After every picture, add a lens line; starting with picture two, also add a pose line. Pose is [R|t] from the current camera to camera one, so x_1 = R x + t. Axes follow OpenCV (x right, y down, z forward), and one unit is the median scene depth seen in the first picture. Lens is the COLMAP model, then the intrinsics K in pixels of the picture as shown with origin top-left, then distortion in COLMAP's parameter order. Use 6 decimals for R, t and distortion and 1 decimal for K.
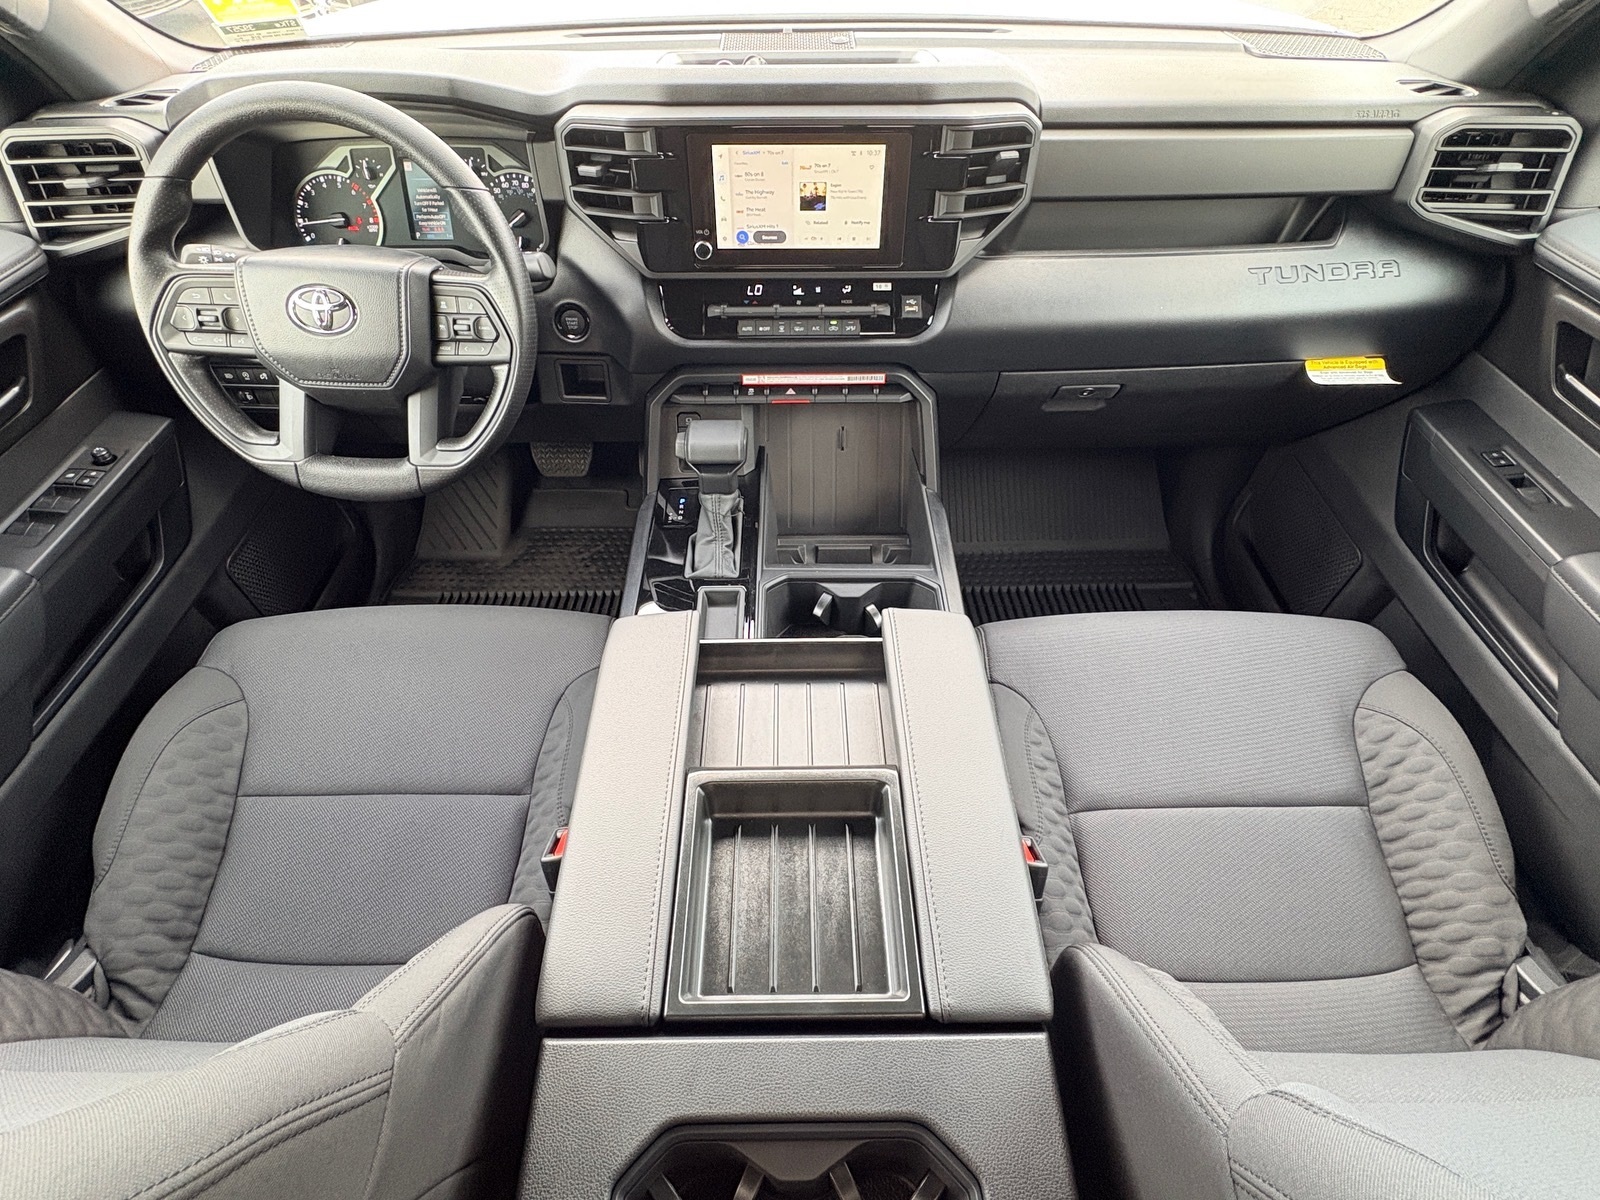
lens RADIAL K [[785.1, 0, 792.6], [0, 785.1, 595.3], [0, 0, 1]] dist [-0.001111, -0.000690]
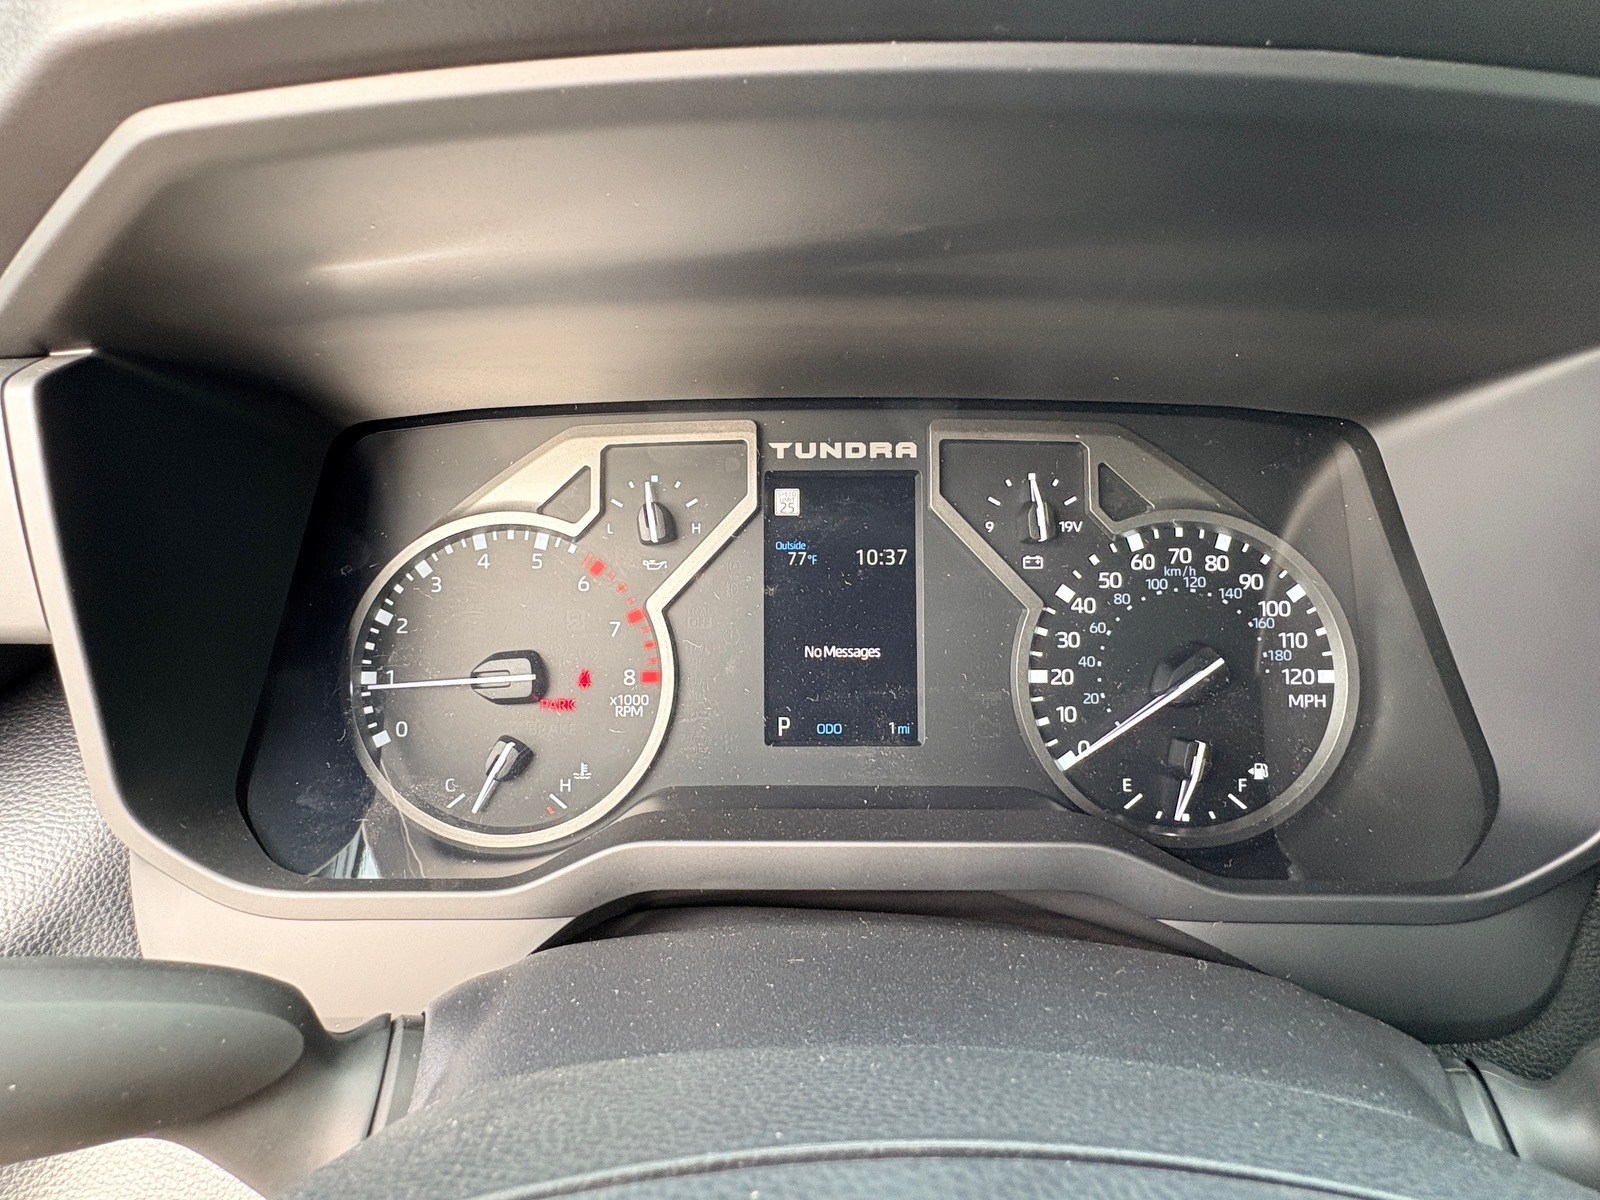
lens RADIAL K [[862.3, 0, 767.1], [0, 862.3, 600.9], [0, 0, 1]] dist [-0.003413, -0.000026]
pose [[0.999750, 0.004124, -0.021993, -0.549027], [-0.012675, 0.914352, -0.404721, -0.434722], [0.018440, 0.404898, 0.914176, 0.817579]]
